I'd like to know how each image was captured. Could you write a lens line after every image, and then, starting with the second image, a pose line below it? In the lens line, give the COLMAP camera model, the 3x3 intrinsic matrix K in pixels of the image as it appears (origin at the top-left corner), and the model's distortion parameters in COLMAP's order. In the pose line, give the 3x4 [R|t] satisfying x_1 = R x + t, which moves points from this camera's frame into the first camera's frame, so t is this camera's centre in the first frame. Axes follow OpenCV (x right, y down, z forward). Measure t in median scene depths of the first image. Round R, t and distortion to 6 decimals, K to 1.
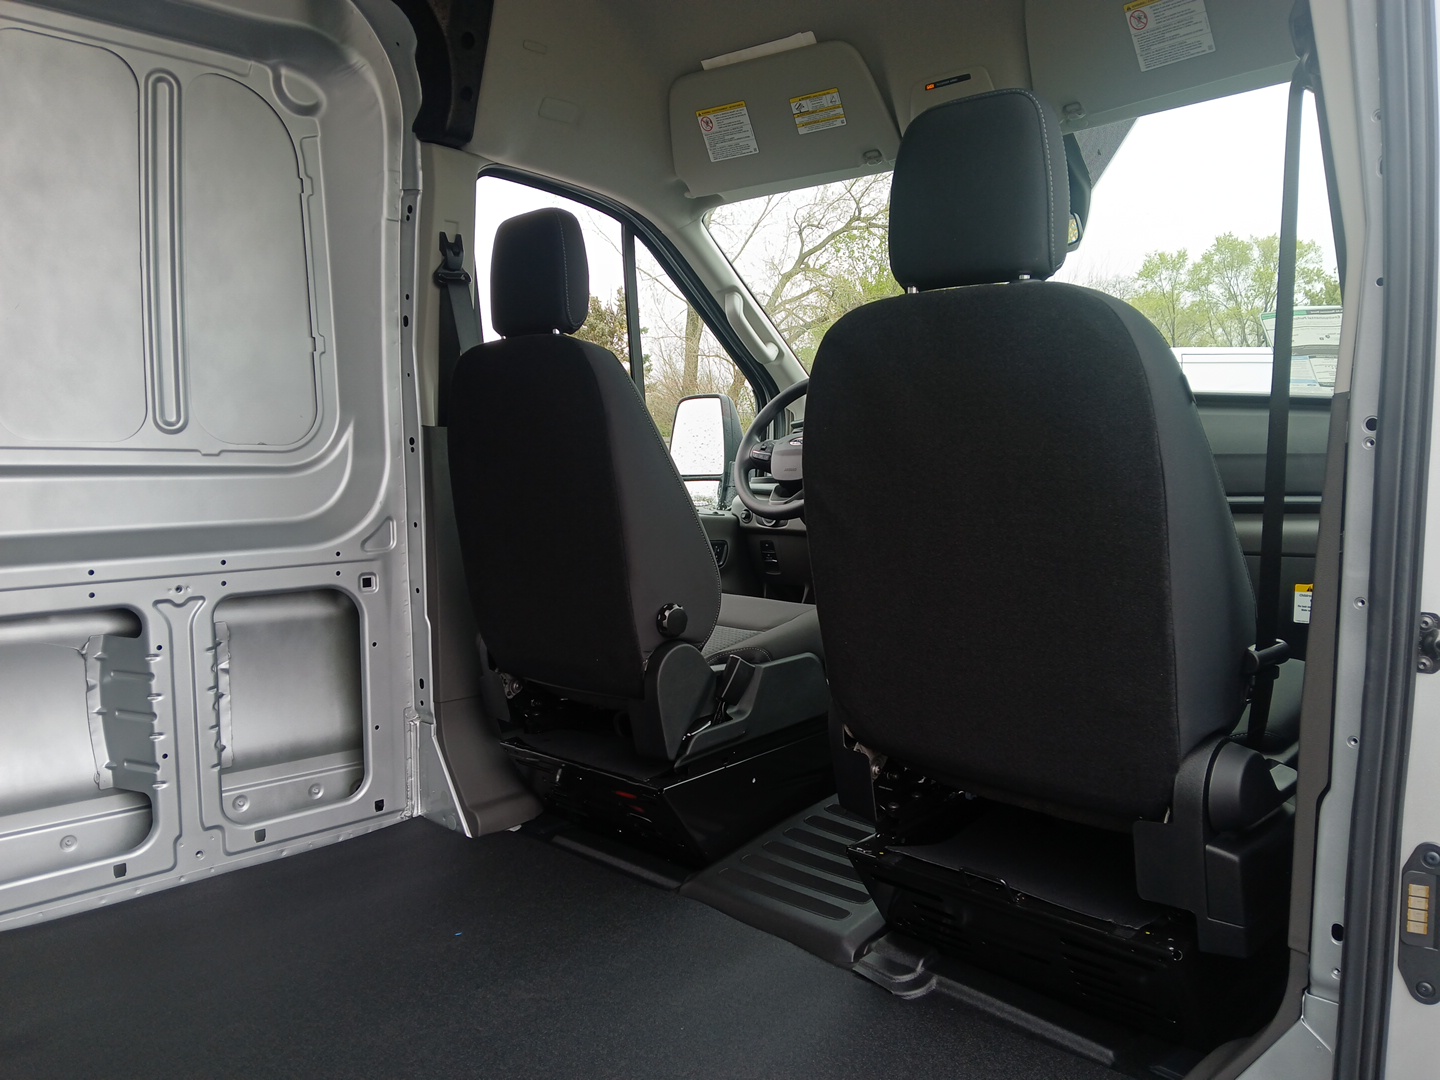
lens RADIAL K [[1123.6, 0, 720.0], [0, 1123.6, 540.0], [0, 0, 1]] dist [0.049251, -0.074161]
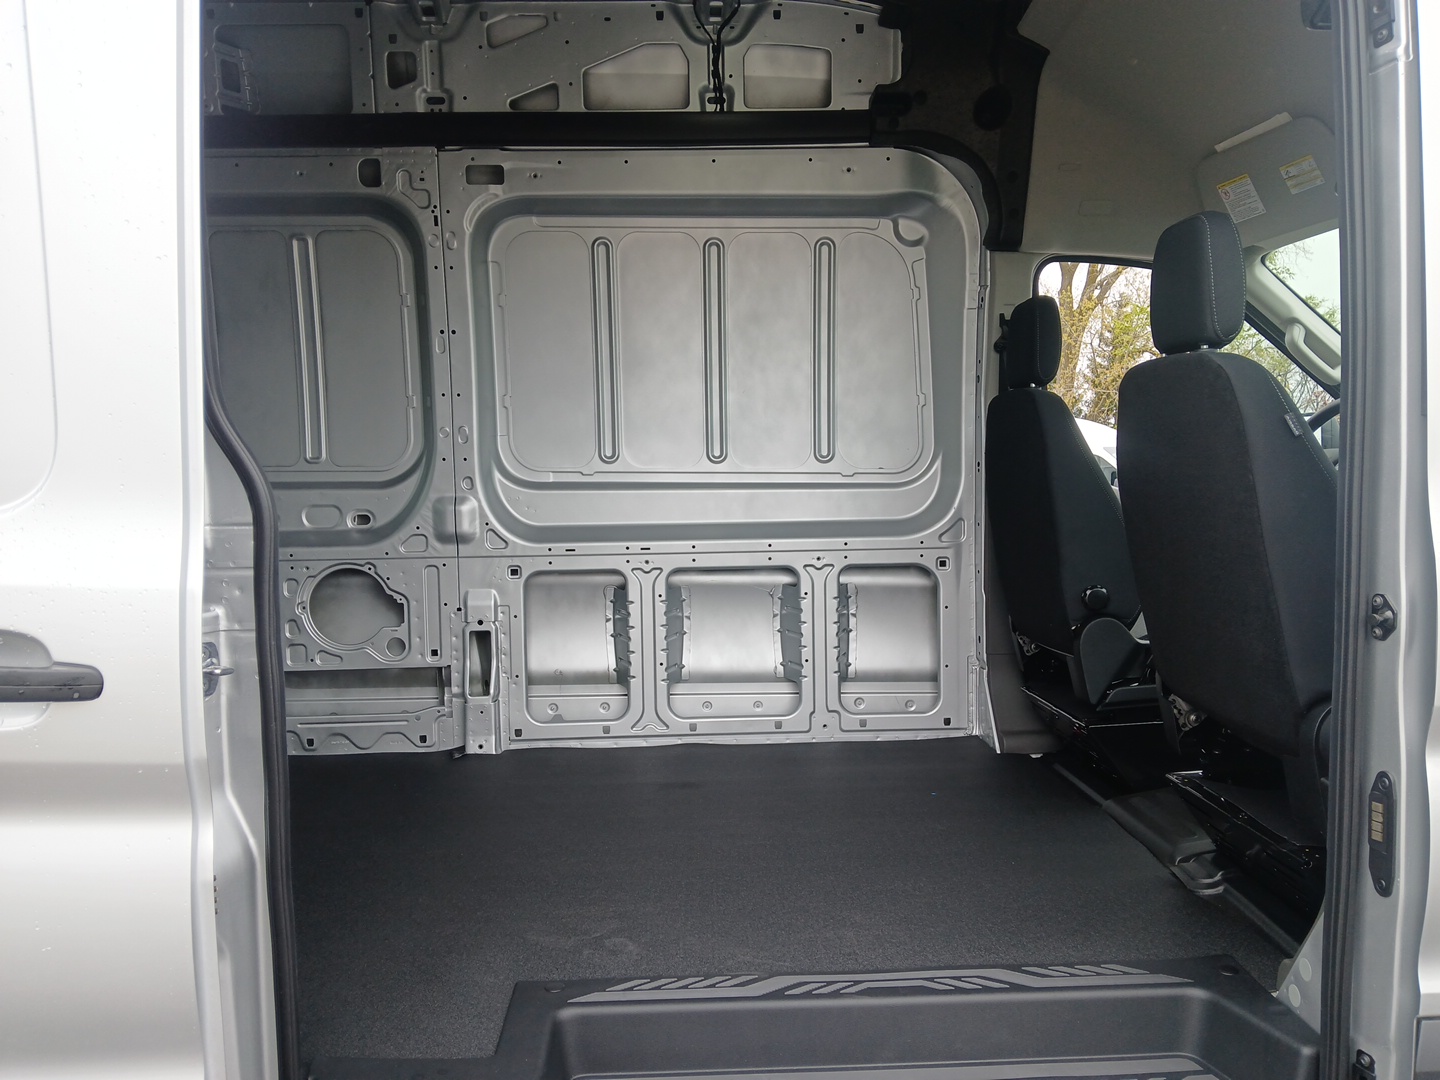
lens RADIAL K [[1104.8, 0, 723.0], [0, 1104.8, 538.2], [0, 0, 1]] dist [0.103209, -0.174507]
pose [[0.733599, 0.035370, -0.678662, 0.466124], [-0.044735, 0.998992, 0.003708, 0.013404], [0.678109, 0.027640, 0.734441, -0.239798]]
